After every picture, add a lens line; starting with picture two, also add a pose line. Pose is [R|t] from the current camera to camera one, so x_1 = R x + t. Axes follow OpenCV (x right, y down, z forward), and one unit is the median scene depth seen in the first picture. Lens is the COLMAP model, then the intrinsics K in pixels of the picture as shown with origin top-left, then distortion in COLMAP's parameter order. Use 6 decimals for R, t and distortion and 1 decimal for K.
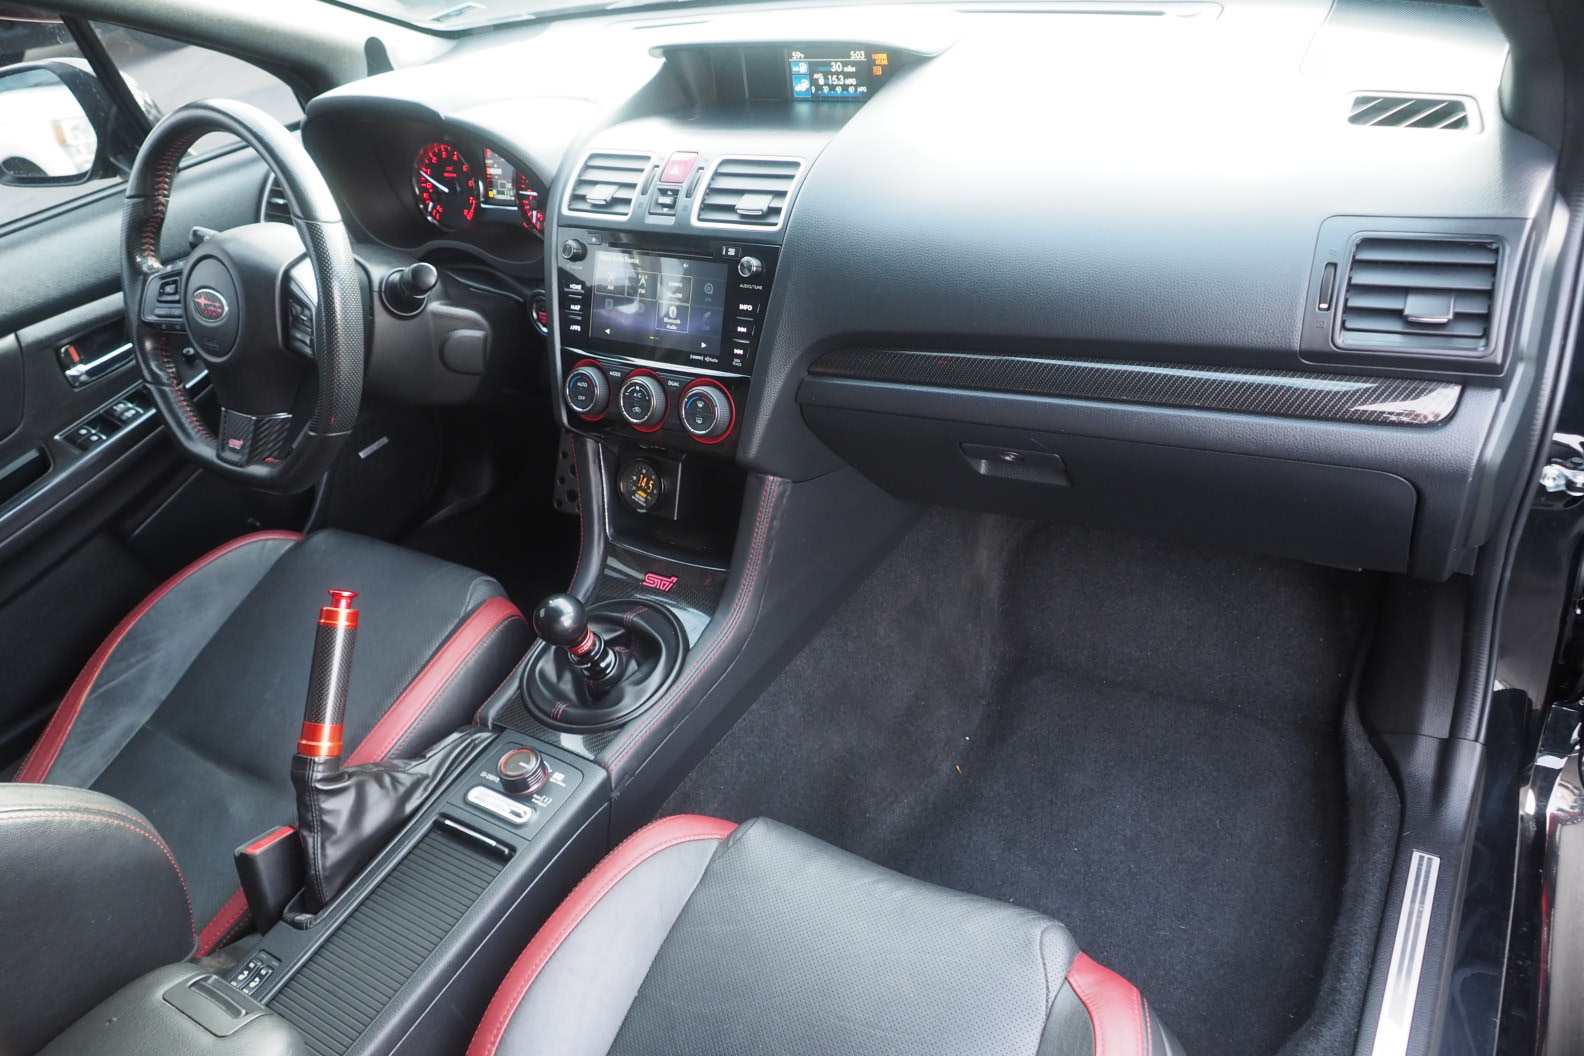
lens RADIAL K [[1123.2, 0, 798.9], [0, 1123.2, 530.7], [0, 0, 1]] dist [-0.026322, -0.002182]
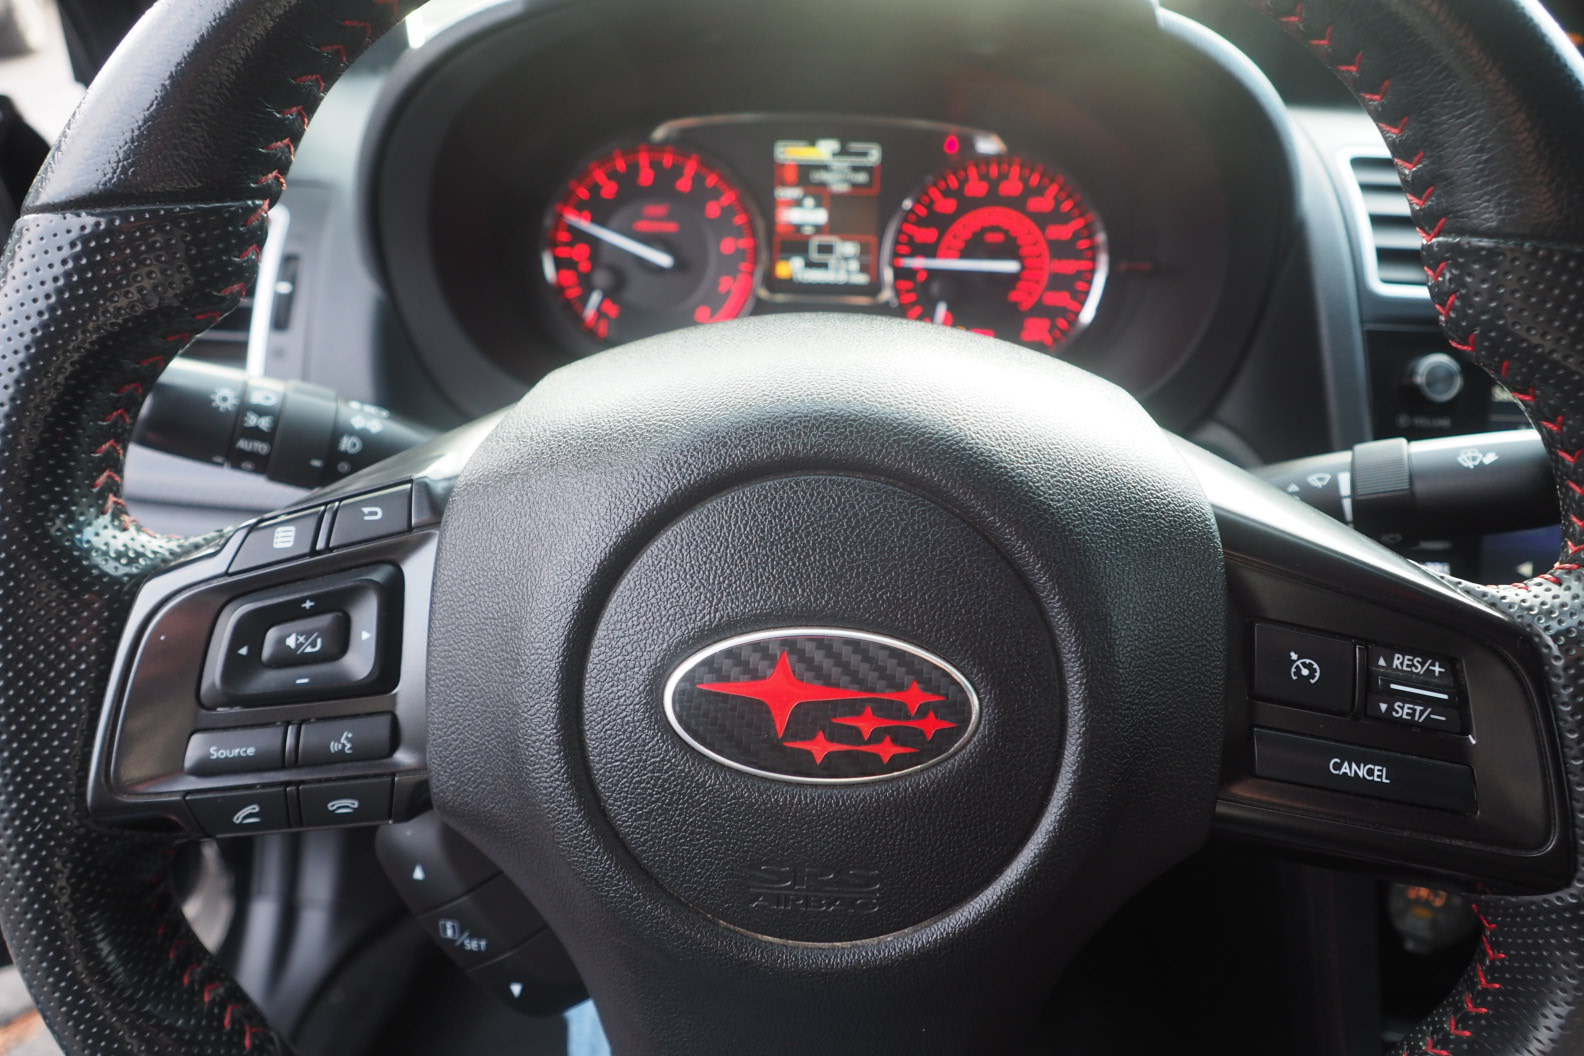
lens RADIAL K [[1076.0, 0, 792.0], [0, 1076.0, 528.0], [0, 0, 1]] dist [-0.088413, -0.001234]
pose [[0.866915, -0.102464, 0.487812, -0.583031], [0.161671, 0.983538, -0.080723, -0.208289], [-0.471510, 0.148845, 0.869209, 0.801903]]
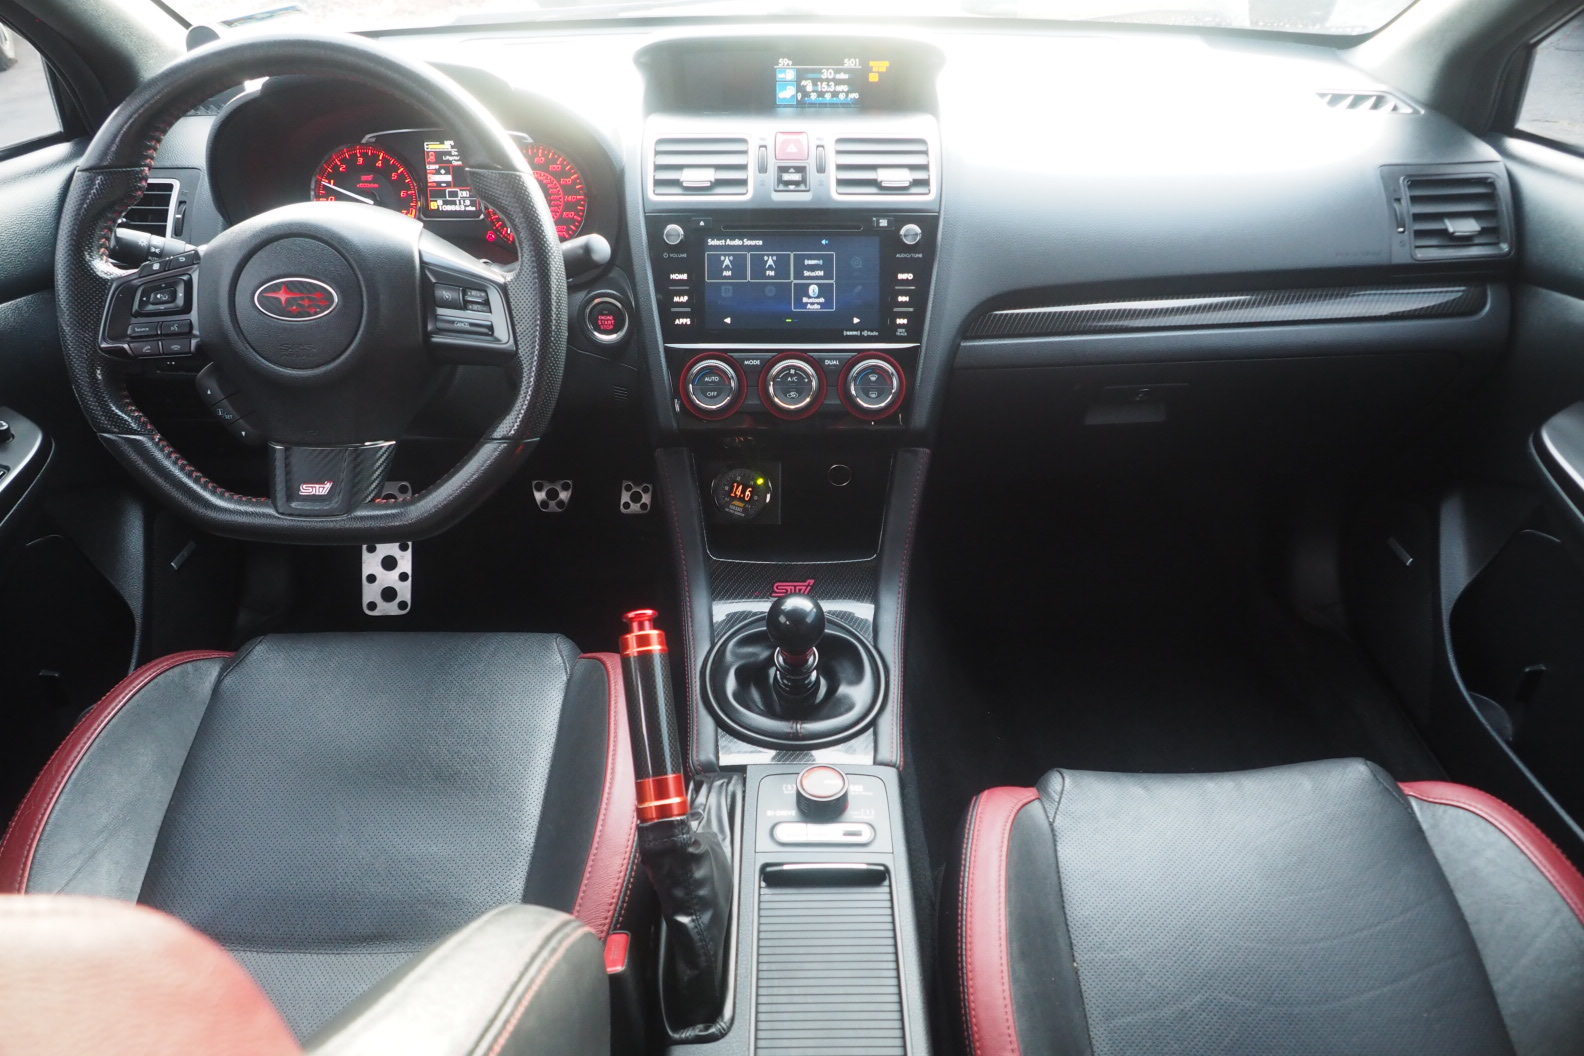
lens RADIAL K [[1123.2, 0, 798.9], [0, 1123.2, 530.7], [0, 0, 1]] dist [-0.026322, -0.002182]
pose [[0.845796, -0.141232, 0.514474, -0.622421], [0.200869, 0.977664, -0.061843, 0.060295], [-0.494249, 0.155648, 0.855273, 0.209875]]
